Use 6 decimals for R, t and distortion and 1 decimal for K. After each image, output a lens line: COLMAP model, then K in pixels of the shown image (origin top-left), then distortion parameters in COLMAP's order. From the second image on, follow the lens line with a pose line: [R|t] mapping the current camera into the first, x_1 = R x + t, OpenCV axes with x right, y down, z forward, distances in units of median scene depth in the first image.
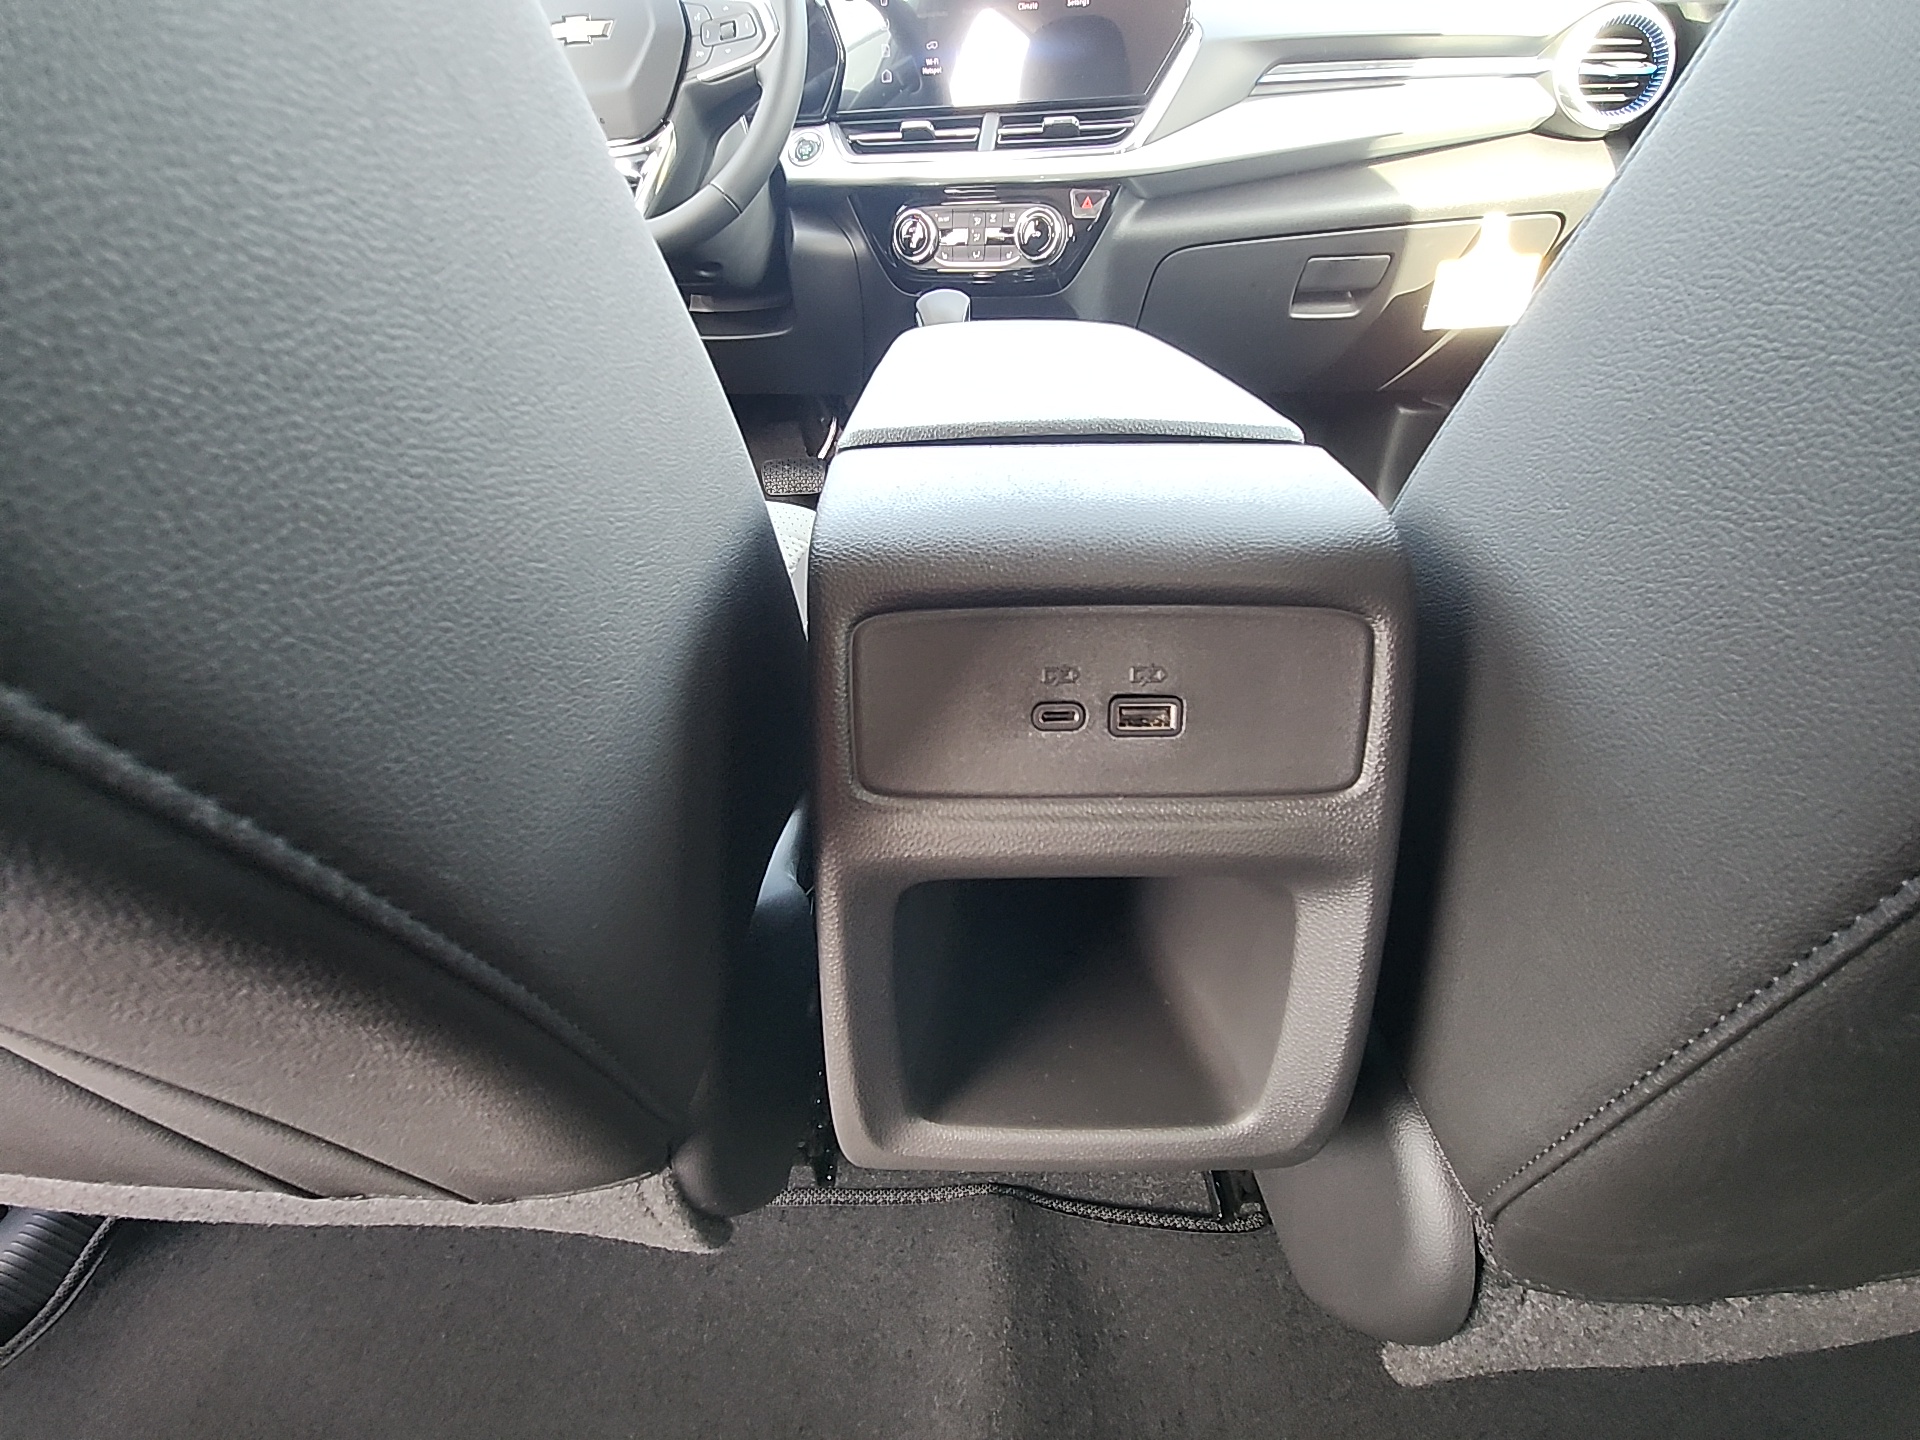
lens RADIAL K [[764.9, 0, 942.3], [0, 764.9, 702.8], [0, 0, 1]] dist [0.028313, -0.021636]
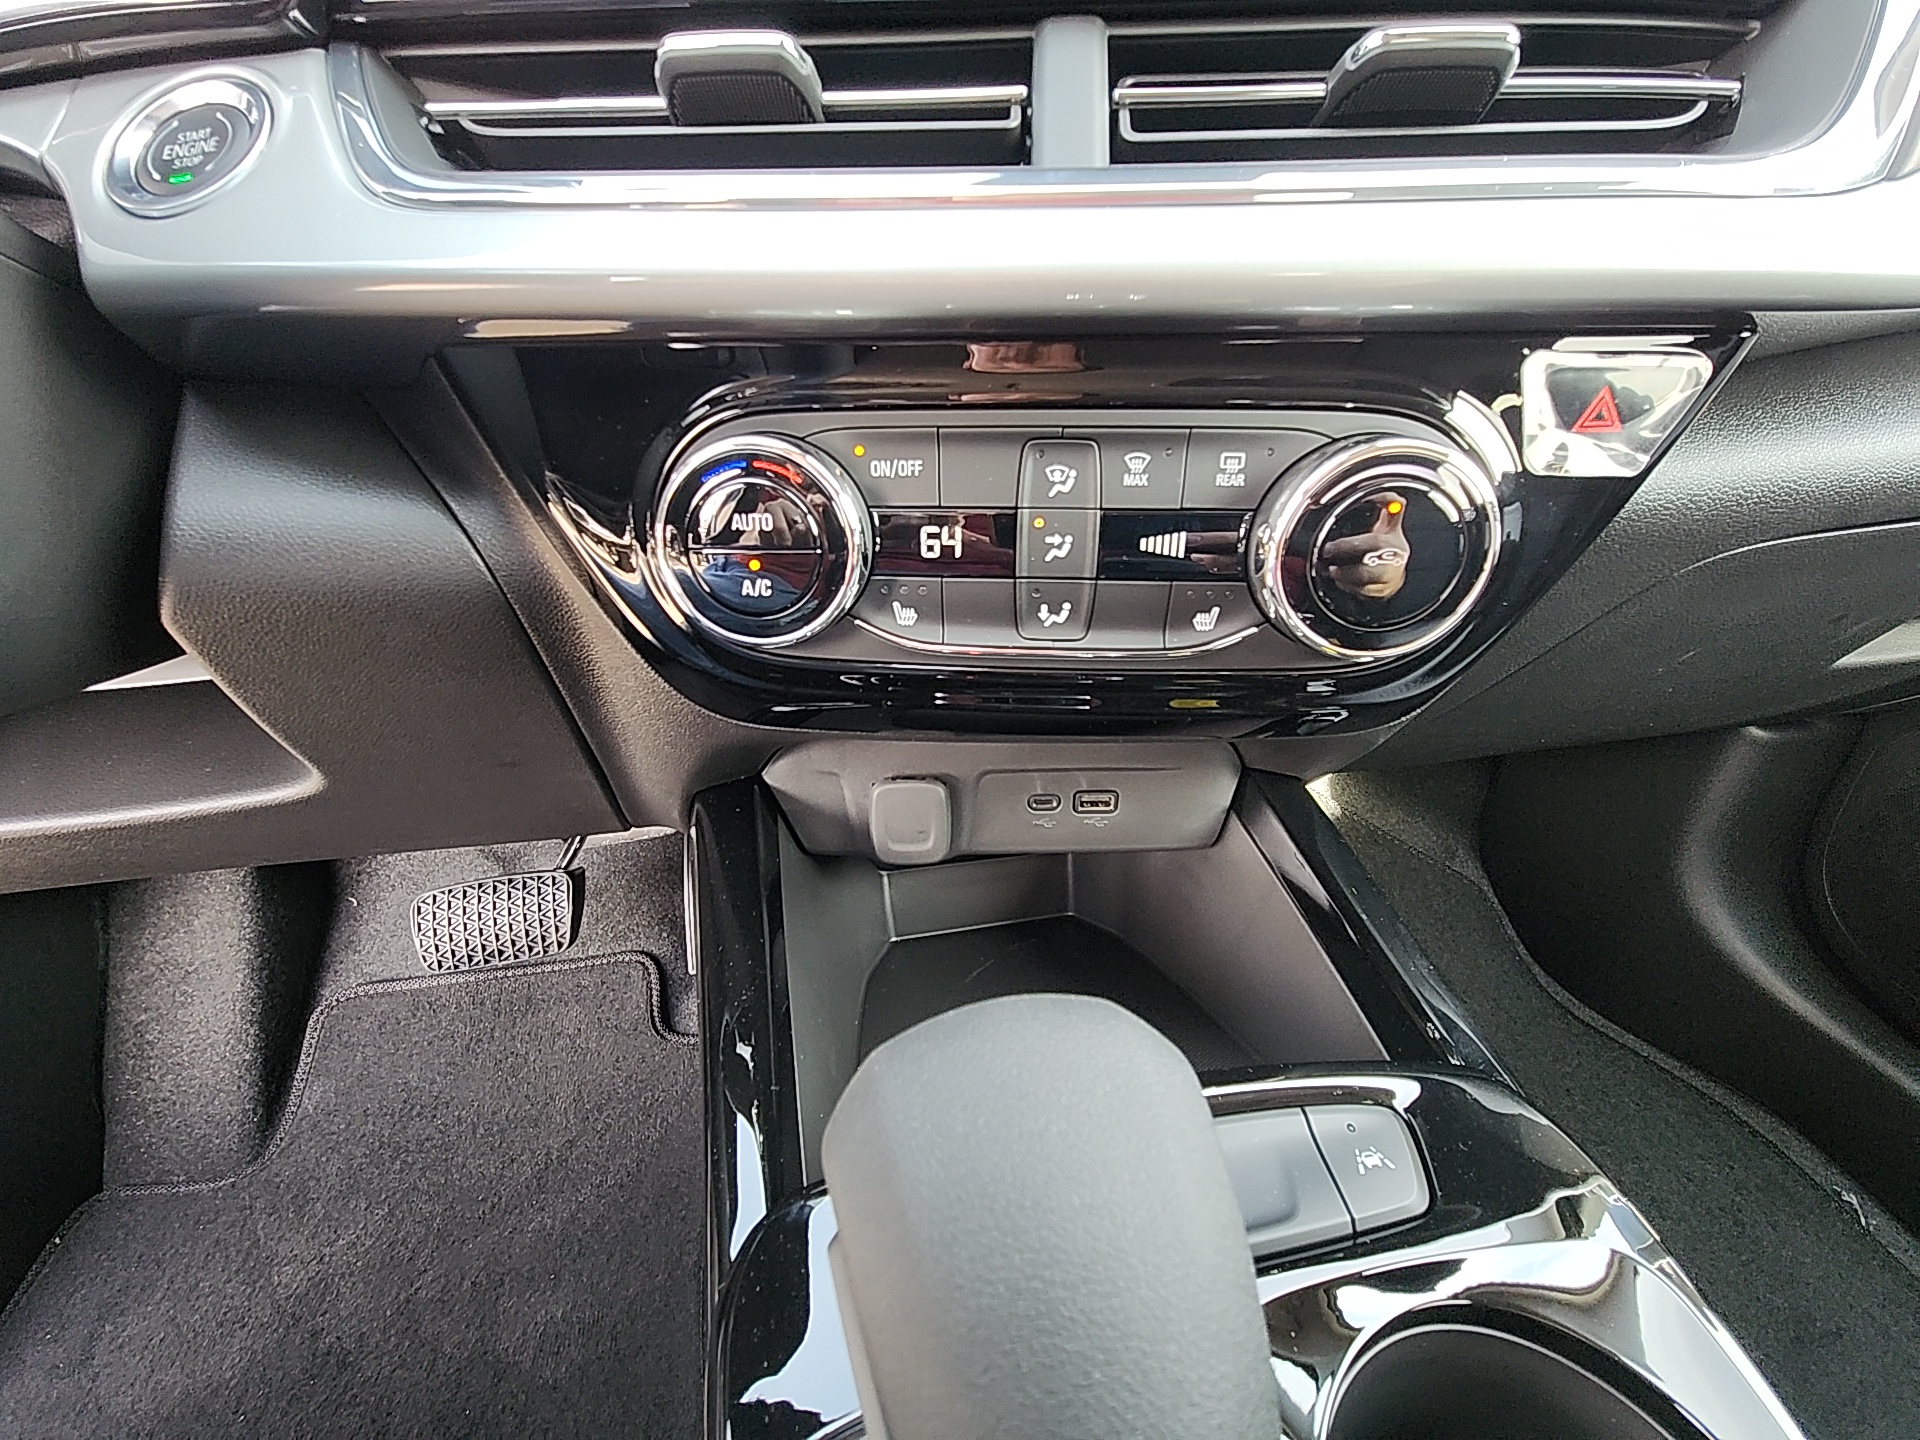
lens RADIAL K [[765.0, 0, 951.1], [0, 765.0, 704.2], [0, 0, 1]] dist [0.017548, -0.013822]
pose [[0.979090, -0.081706, 0.186297, -0.028217], [0.100308, 0.990628, -0.092702, -0.538001], [-0.176977, 0.109450, 0.978110, 0.792579]]
